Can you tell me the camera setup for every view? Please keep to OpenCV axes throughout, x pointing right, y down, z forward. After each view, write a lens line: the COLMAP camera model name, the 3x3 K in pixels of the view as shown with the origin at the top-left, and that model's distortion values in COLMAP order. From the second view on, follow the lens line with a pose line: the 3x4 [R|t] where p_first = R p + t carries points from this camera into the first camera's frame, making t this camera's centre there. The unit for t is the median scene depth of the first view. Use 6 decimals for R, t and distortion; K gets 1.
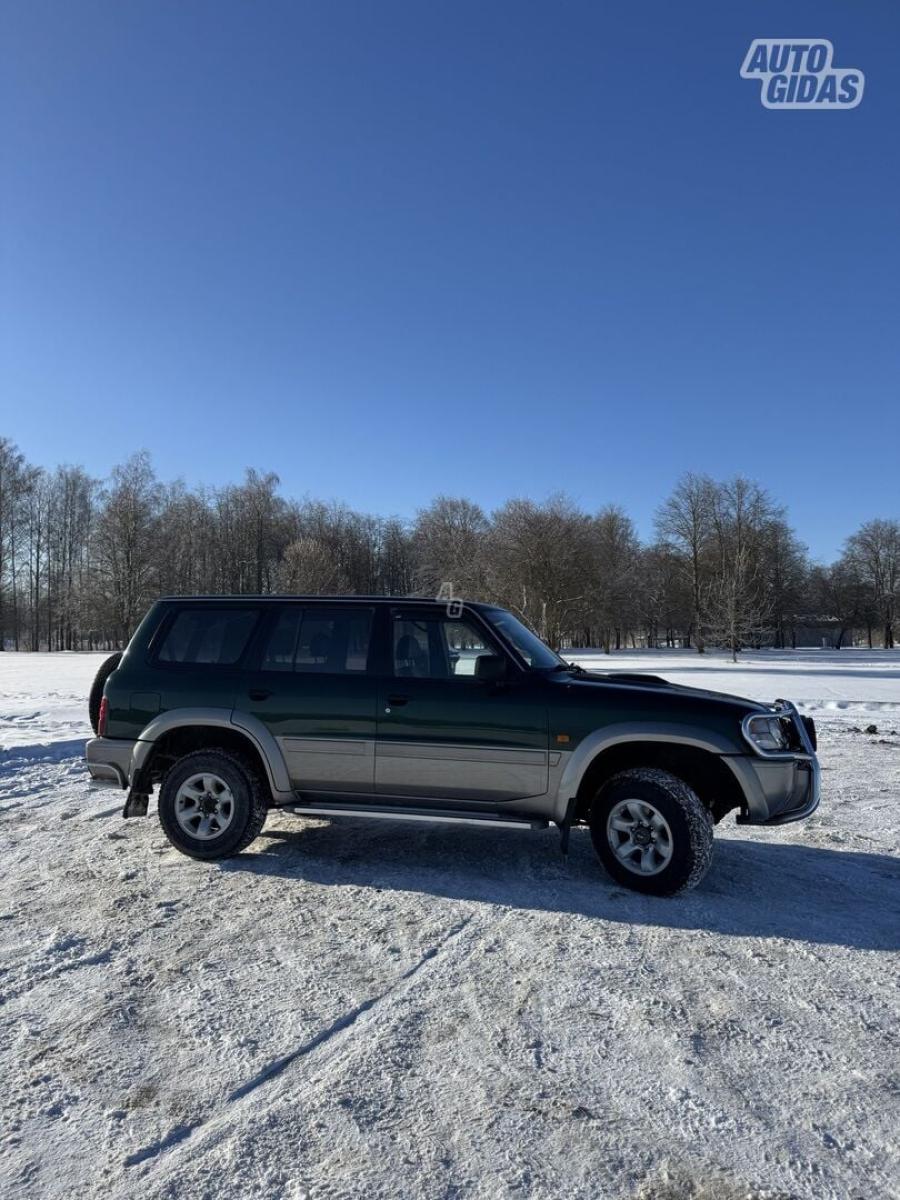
lens RADIAL K [[844.9, 0, 480.8], [0, 844.9, 621.7], [0, 0, 1]] dist [0.074536, -0.121805]
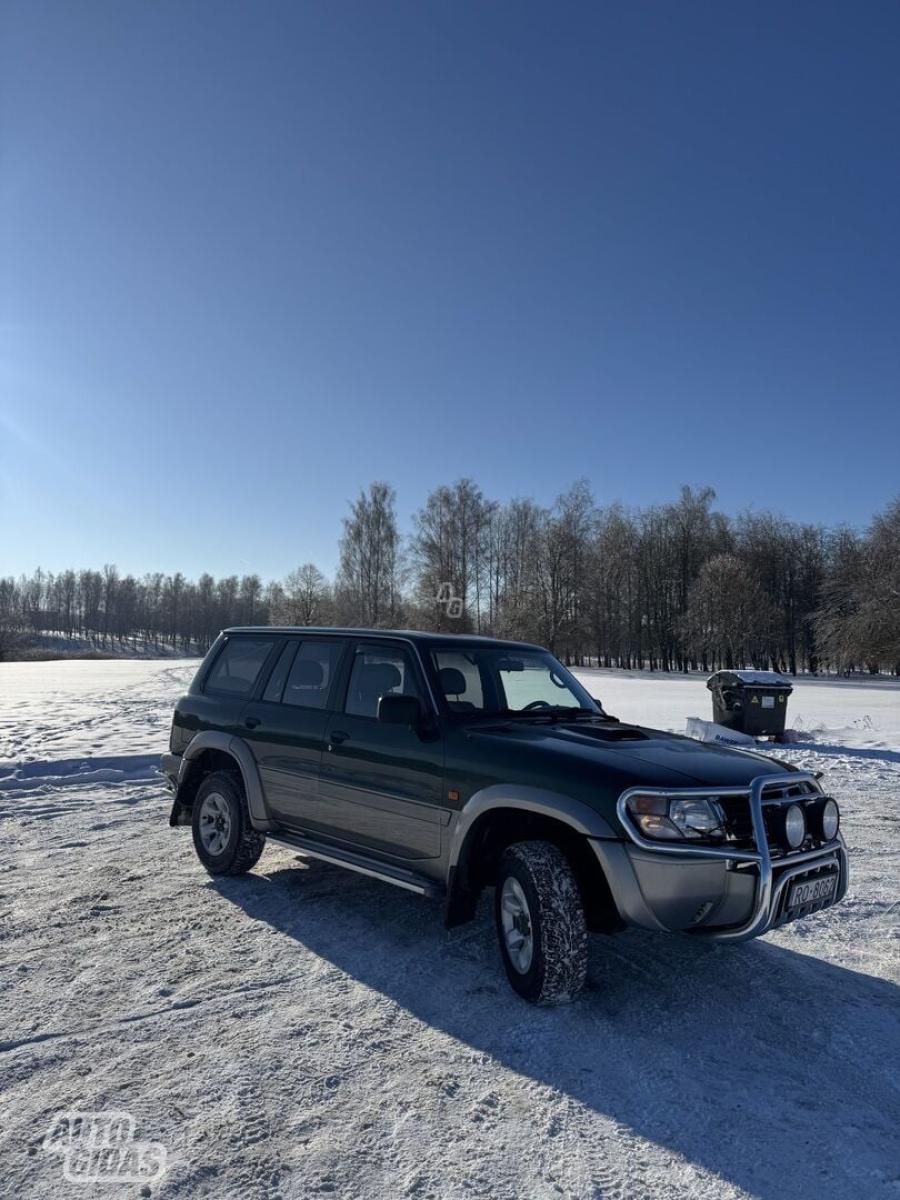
lens RADIAL K [[860.1, 0, 450.0], [0, 860.1, 600.0], [0, 0, 1]] dist [0.010087, -0.003170]
pose [[0.851950, -0.016847, -0.523352, 0.580430], [-0.007512, 0.998986, -0.044386, -0.025513], [0.523569, 0.041746, 0.850960, 0.239435]]
